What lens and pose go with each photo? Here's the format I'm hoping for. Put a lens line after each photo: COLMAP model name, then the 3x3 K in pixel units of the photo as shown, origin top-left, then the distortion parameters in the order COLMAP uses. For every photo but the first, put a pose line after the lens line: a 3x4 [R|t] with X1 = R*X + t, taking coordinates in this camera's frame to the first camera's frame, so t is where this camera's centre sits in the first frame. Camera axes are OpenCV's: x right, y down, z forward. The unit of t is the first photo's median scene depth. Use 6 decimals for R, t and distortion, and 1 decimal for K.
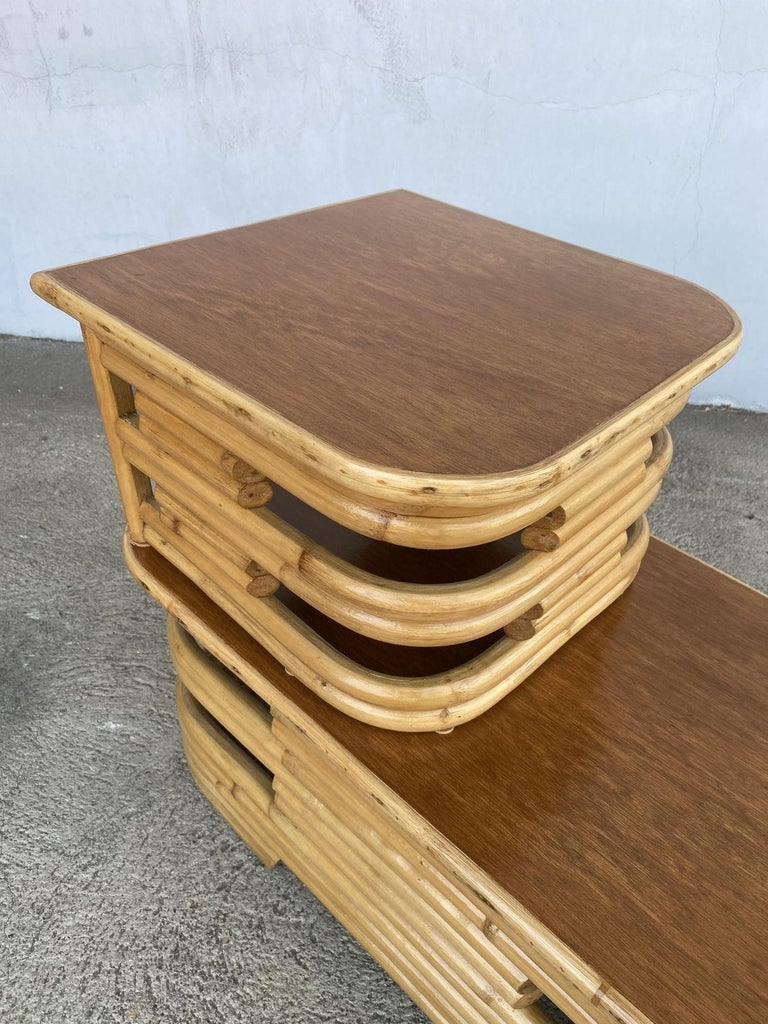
lens RADIAL K [[803.3, 0, 386.6], [0, 803.3, 497.4], [0, 0, 1]] dist [0.004433, -0.001015]
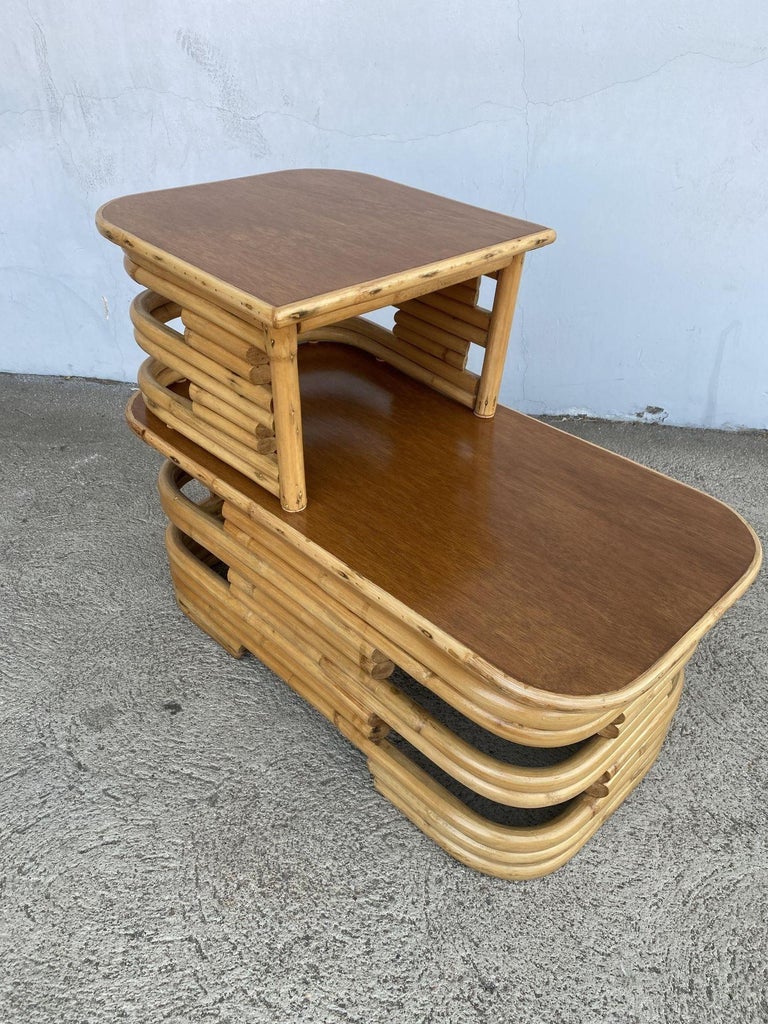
lens RADIAL K [[803.3, 0, 396.9], [0, 803.3, 504.4], [0, 0, 1]] dist [0.004433, -0.001015]
pose [[0.999669, -0.022284, -0.012837, 0.284941], [0.021861, 0.999242, -0.032216, 0.045452], [0.013545, 0.031925, 0.999398, -0.070232]]
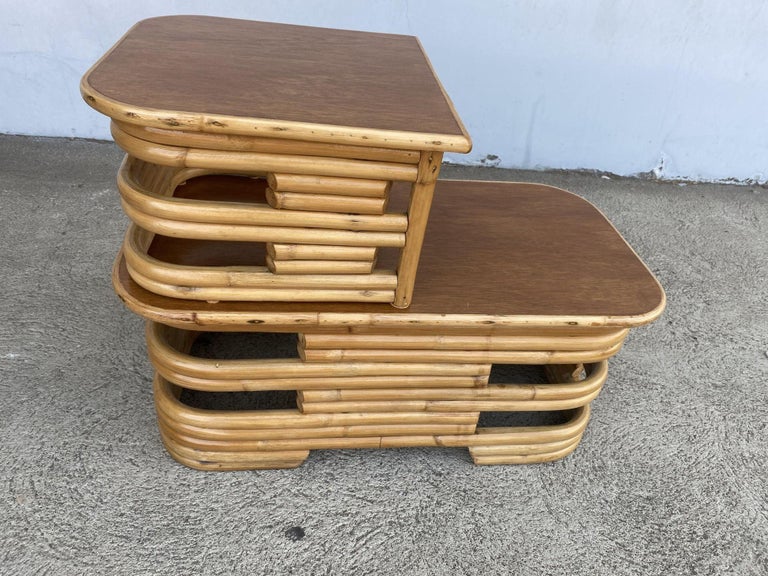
lens RADIAL K [[602.5, 0, 386.3], [0, 602.5, 280.6], [0, 0, 1]] dist [0.004433, -0.001015]
pose [[0.984395, -0.067683, 0.162437, 0.150654], [0.069393, 0.997578, -0.004870, 0.170309], [-0.161714, 0.016066, 0.986707, -0.198687]]
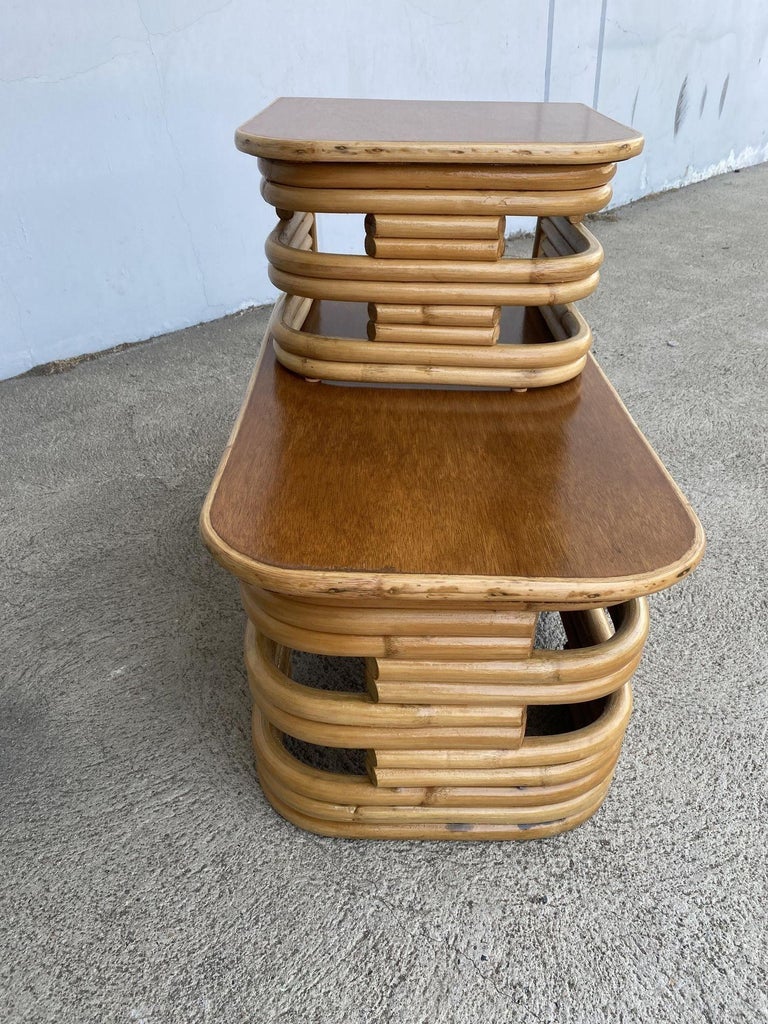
lens RADIAL K [[803.3, 0, 387.3], [0, 803.3, 517.8], [0, 0, 1]] dist [0.004433, -0.001015]
pose [[0.615422, -0.468607, 0.633769, -0.584294], [0.488845, 0.857672, 0.159467, 0.106458], [-0.618293, 0.211675, 0.756907, -0.006898]]
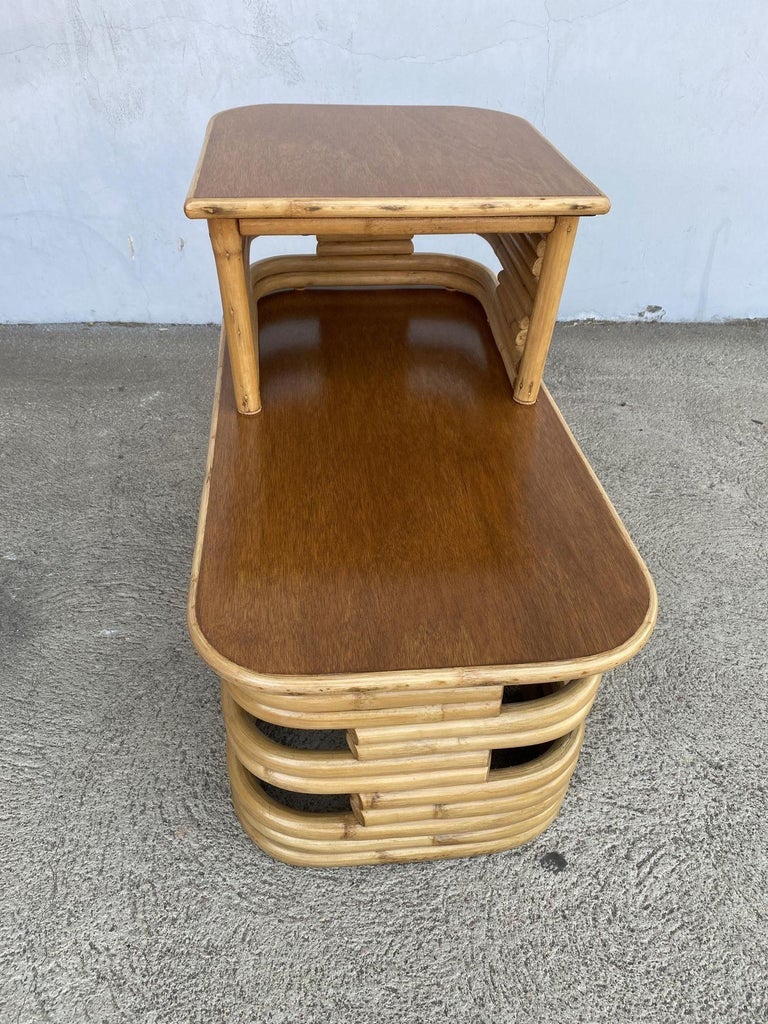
lens RADIAL K [[803.3, 0, 379.8], [0, 803.3, 499.2], [0, 0, 1]] dist [0.004433, -0.001015]
pose [[0.983249, -0.132518, 0.125139, -0.070856], [0.130033, 0.991118, 0.027865, 0.101184], [-0.127720, -0.011126, 0.991748, -0.137884]]
